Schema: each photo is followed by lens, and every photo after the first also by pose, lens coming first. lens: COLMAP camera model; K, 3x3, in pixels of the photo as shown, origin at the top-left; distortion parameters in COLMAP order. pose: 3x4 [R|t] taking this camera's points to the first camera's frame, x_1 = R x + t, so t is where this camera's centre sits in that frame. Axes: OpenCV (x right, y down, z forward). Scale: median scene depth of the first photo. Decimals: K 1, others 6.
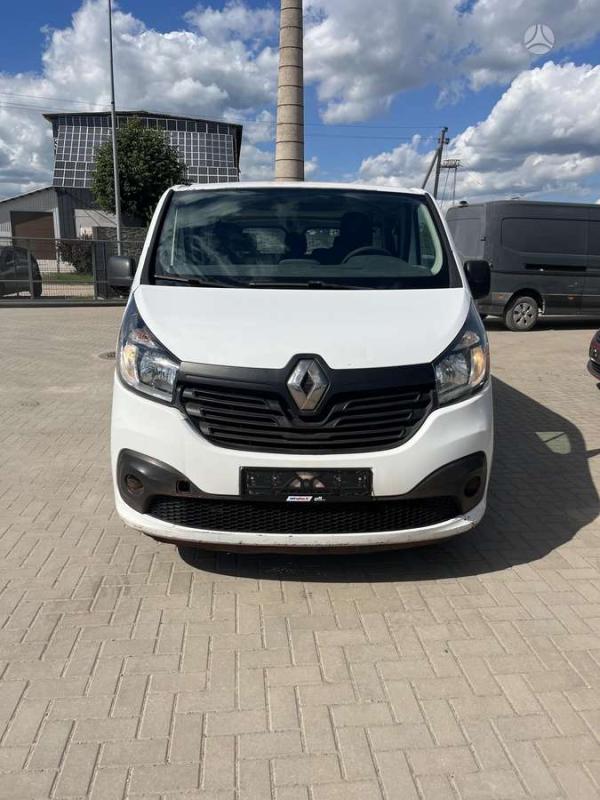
lens RADIAL K [[608.8, 0, 300.0], [0, 608.8, 400.0], [0, 0, 1]] dist [0.086073, -0.114726]
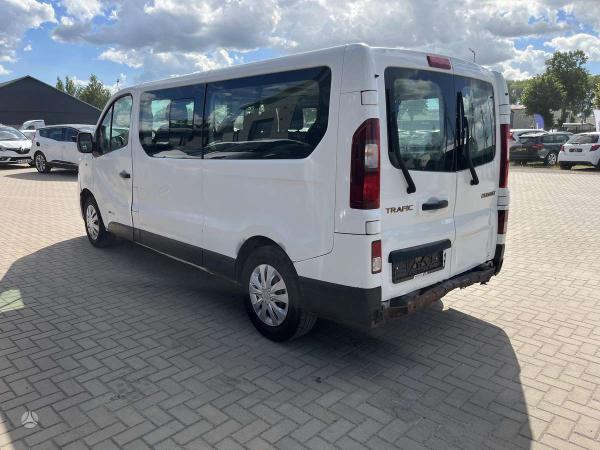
lens RADIAL K [[456.6, 0, 300.0], [0, 456.6, 225.0], [0, 0, 1]] dist [0.086073, -0.114726]
pose [[-0.753981, 0.104086, -0.648598, 0.994622], [-0.168748, 0.923542, 0.344374, -0.759906], [0.634852, 0.369101, -0.678769, 3.328925]]
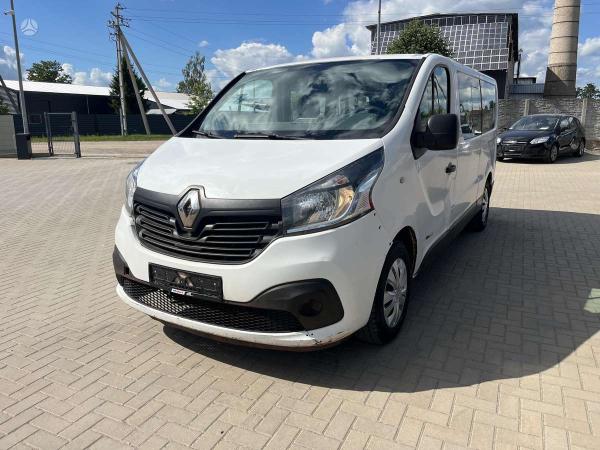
lens RADIAL K [[456.6, 0, 300.0], [0, 456.6, 225.0], [0, 0, 1]] dist [0.086073, -0.114726]
pose [[0.853496, 0.091450, -0.513012, 0.681735], [-0.098441, 0.995050, 0.013603, -0.023805], [0.511717, 0.038892, 0.858274, 0.237410]]
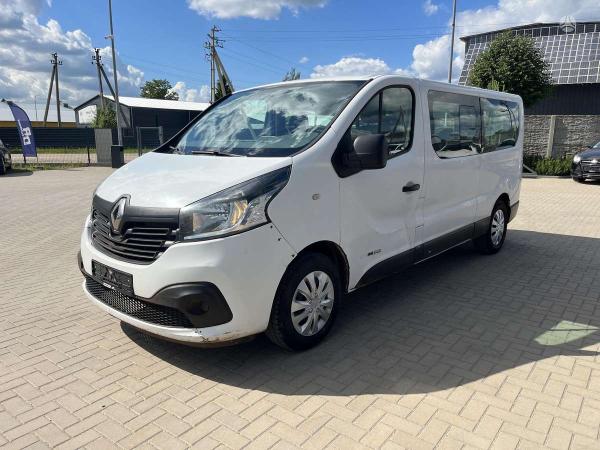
lens RADIAL K [[455.9, 0, 297.4], [0, 455.9, 231.1], [0, 0, 1]] dist [0.088613, -0.120584]
pose [[0.726512, 0.124296, -0.675819, 1.048490], [-0.148134, 0.988709, 0.022597, -0.069493], [0.670997, 0.083695, 0.736721, 0.409989]]
